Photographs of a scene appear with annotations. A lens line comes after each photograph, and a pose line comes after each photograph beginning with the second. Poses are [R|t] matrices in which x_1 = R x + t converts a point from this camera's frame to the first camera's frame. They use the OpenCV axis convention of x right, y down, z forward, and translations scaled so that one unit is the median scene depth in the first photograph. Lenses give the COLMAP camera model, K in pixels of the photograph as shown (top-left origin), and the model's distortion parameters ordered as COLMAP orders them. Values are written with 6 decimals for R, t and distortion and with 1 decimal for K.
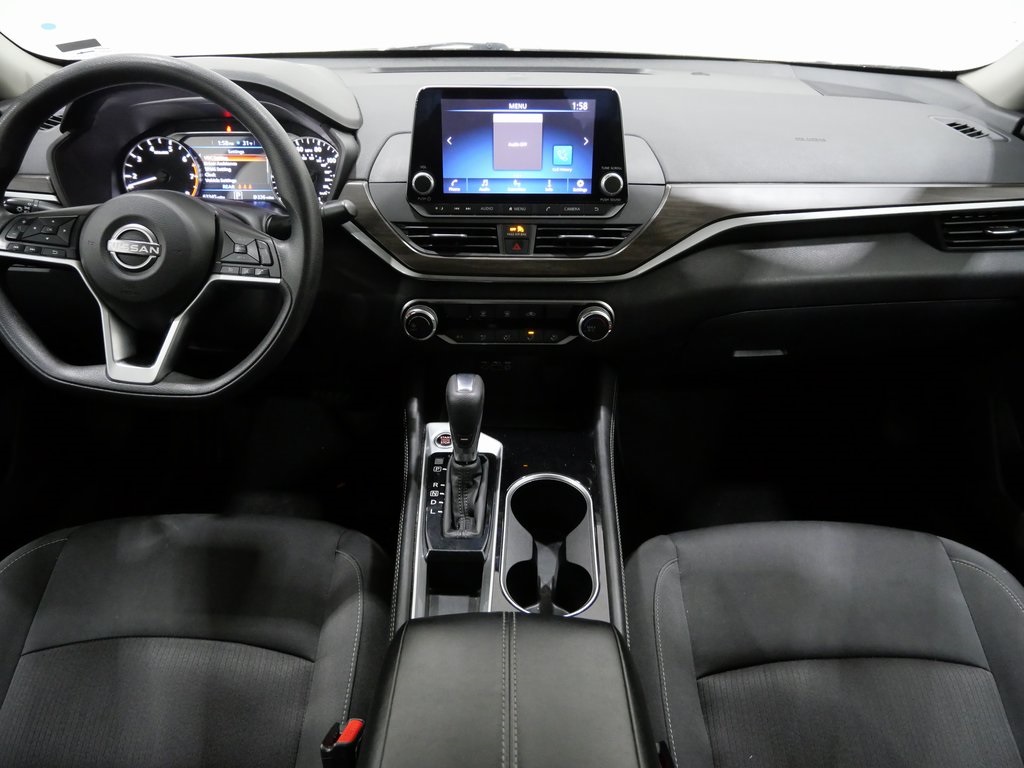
lens RADIAL K [[748.9, 0, 510.6], [0, 748.9, 377.5], [0, 0, 1]] dist [-0.025069, 0.005647]
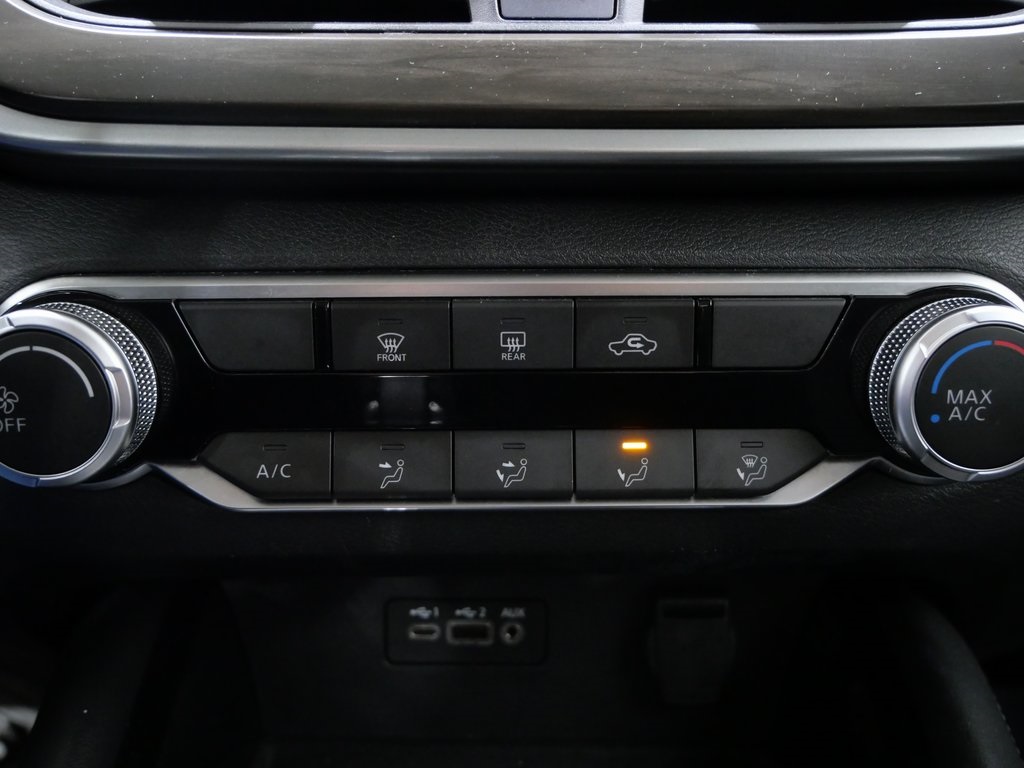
lens RADIAL K [[953.2, 0, 509.1], [0, 953.2, 377.7], [0, 0, 1]] dist [-0.020869, 0.026041]
pose [[0.999877, -0.014792, 0.005231, -0.007303], [0.015662, 0.960643, -0.277343, -0.008538], [-0.000923, 0.277391, 0.960757, 0.789076]]
